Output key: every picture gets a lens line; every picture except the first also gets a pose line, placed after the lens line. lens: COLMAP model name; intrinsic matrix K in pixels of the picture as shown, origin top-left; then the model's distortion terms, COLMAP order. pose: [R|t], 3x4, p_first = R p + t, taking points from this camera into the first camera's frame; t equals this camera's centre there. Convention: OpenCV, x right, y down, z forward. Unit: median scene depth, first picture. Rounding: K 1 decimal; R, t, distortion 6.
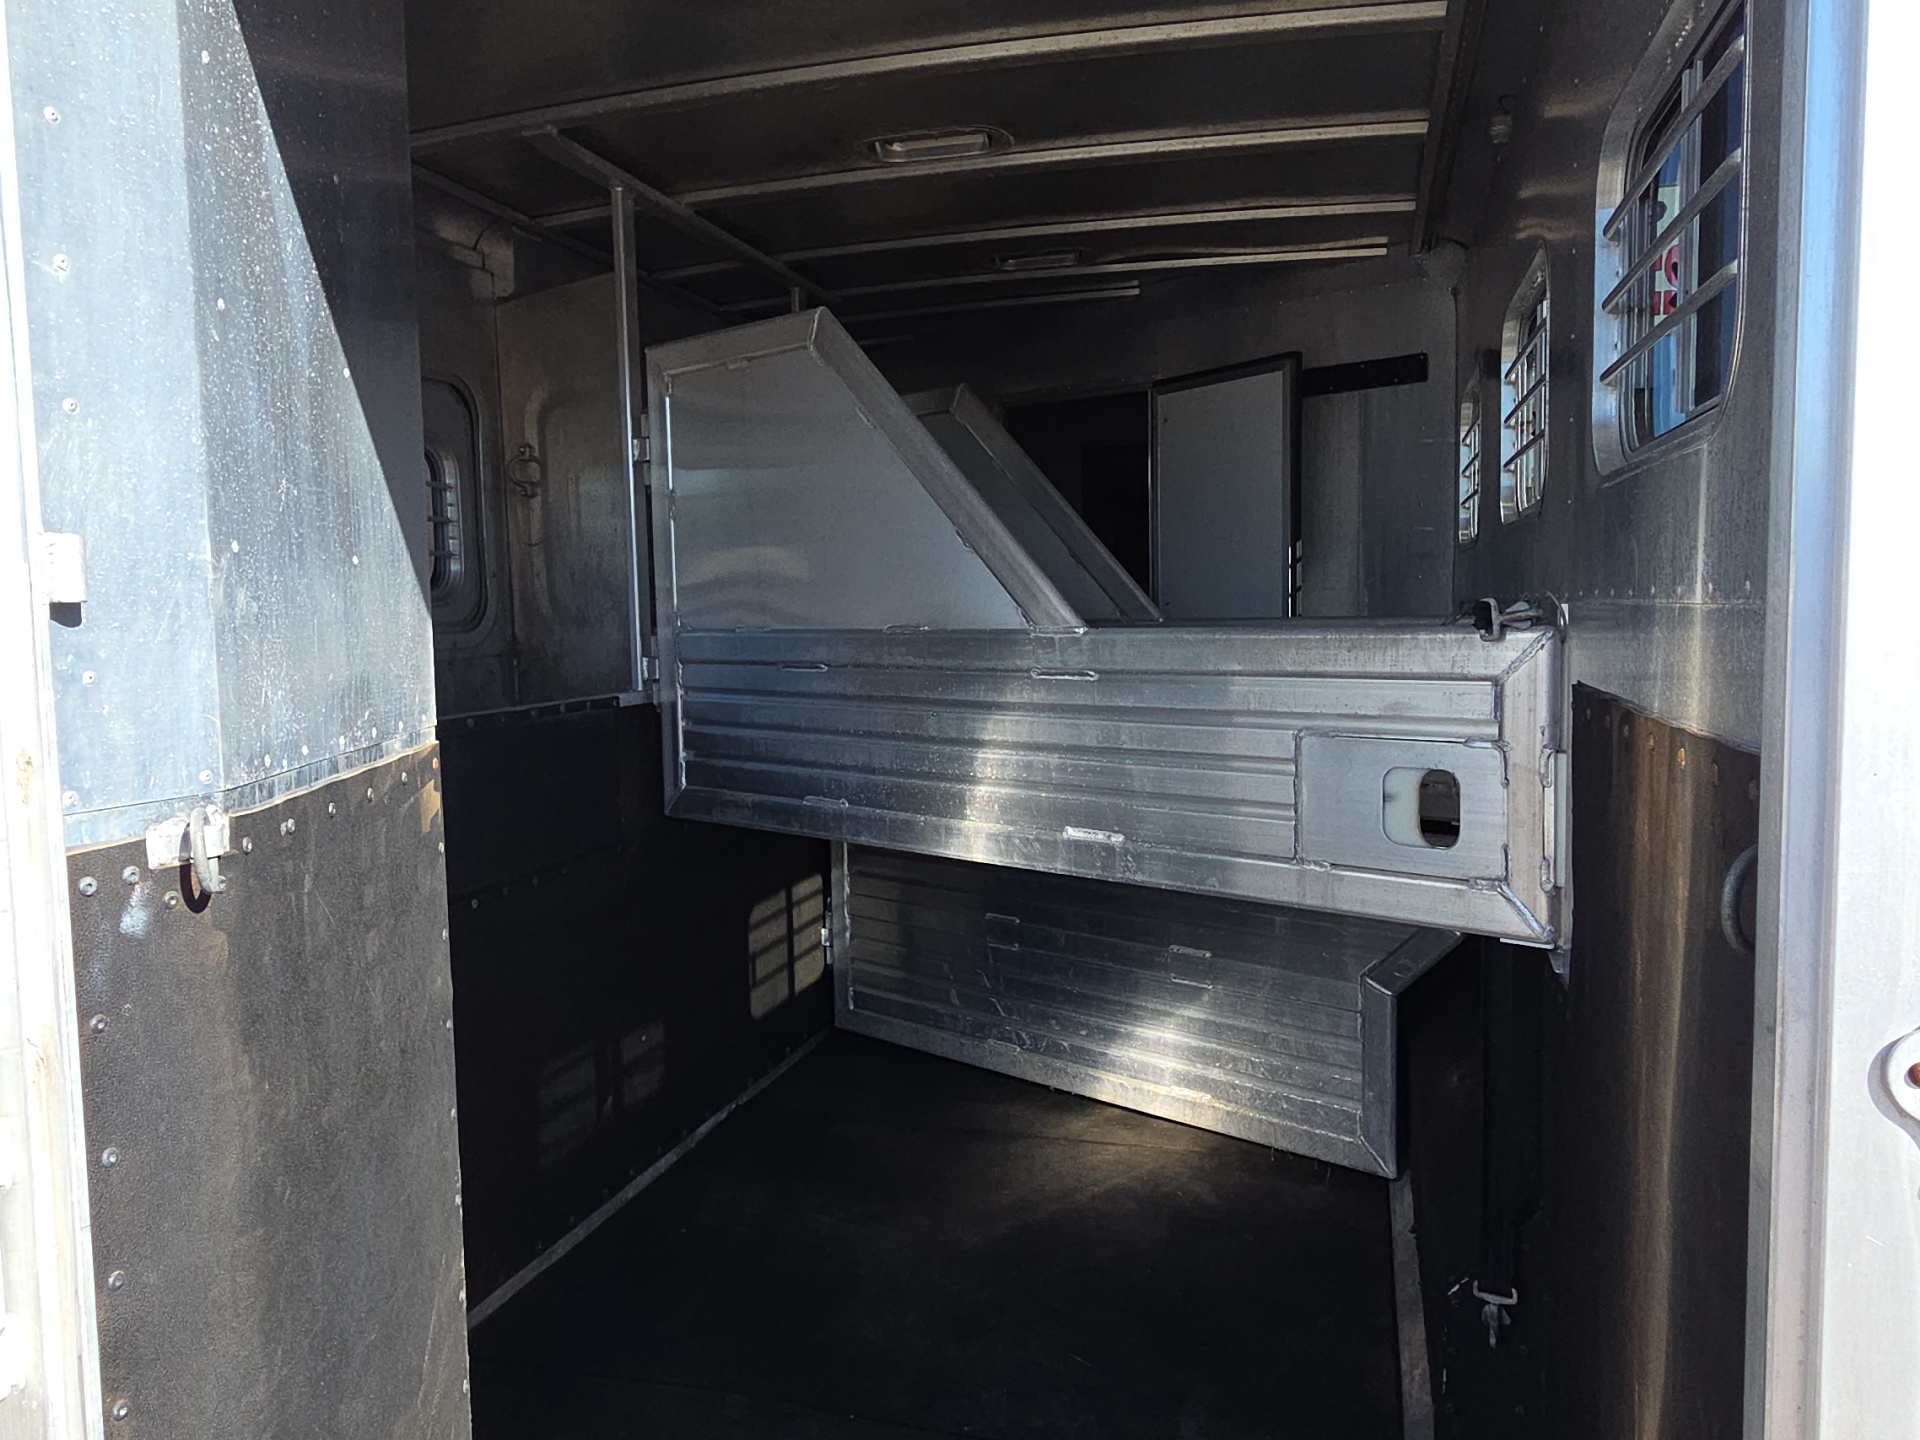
lens RADIAL K [[1348.9, 0, 960.4], [0, 1348.9, 725.1], [0, 0, 1]] dist [-0.003397, 0.001144]
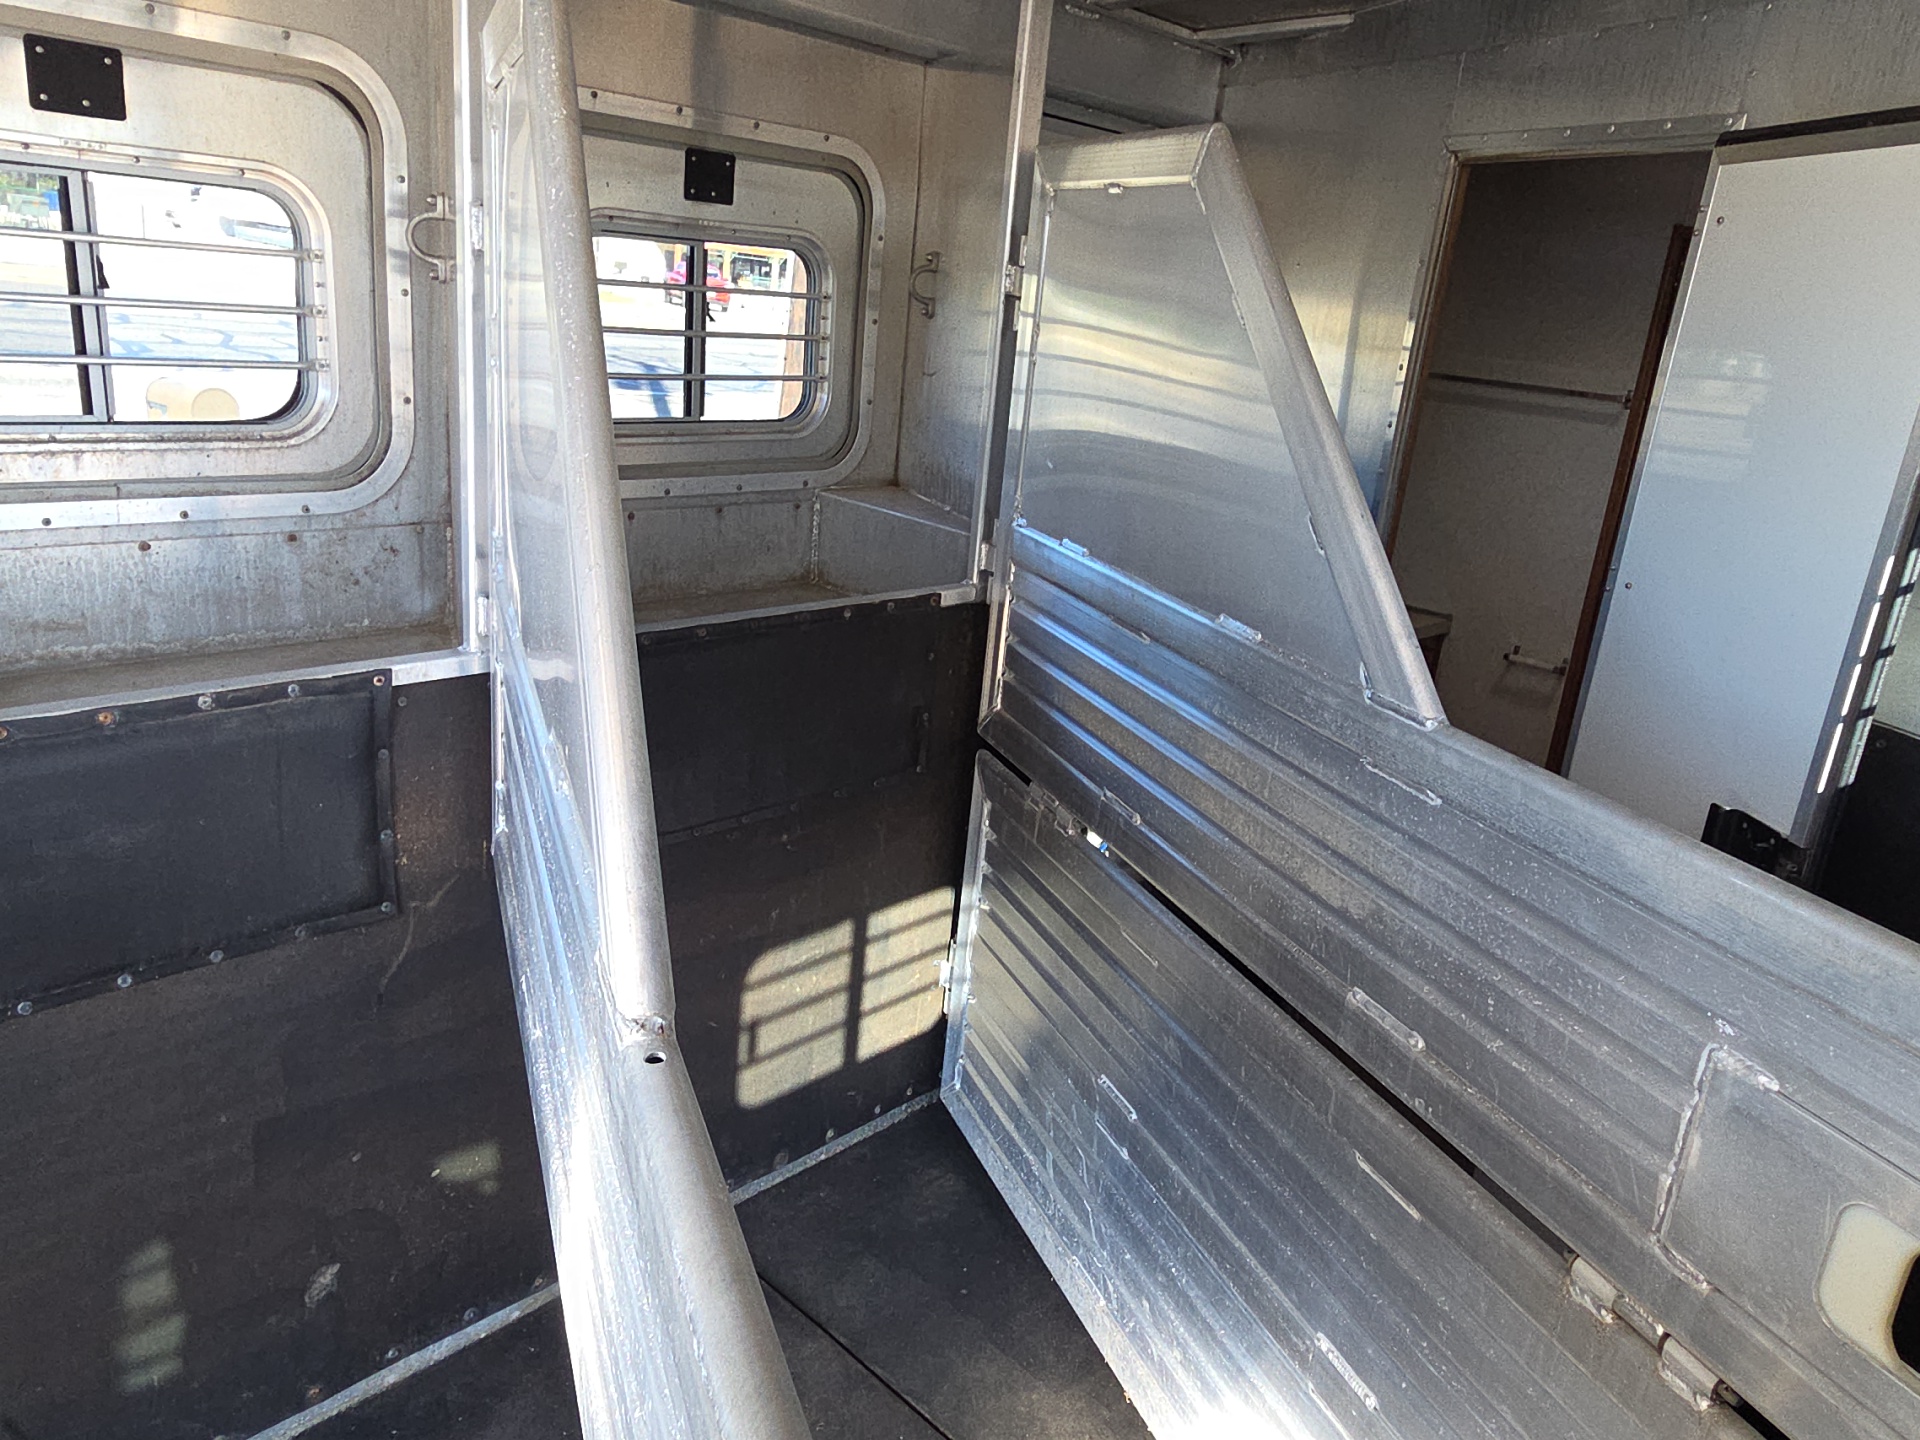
lens RADIAL K [[1348.9, 0, 960.4], [0, 1348.9, 725.1], [0, 0, 1]] dist [-0.003397, 0.001144]
pose [[0.887245, 0.235663, -0.396559, 0.154541], [-0.151418, 0.960809, 0.232204, -0.130077], [0.435739, -0.145976, 0.888157, 0.446770]]
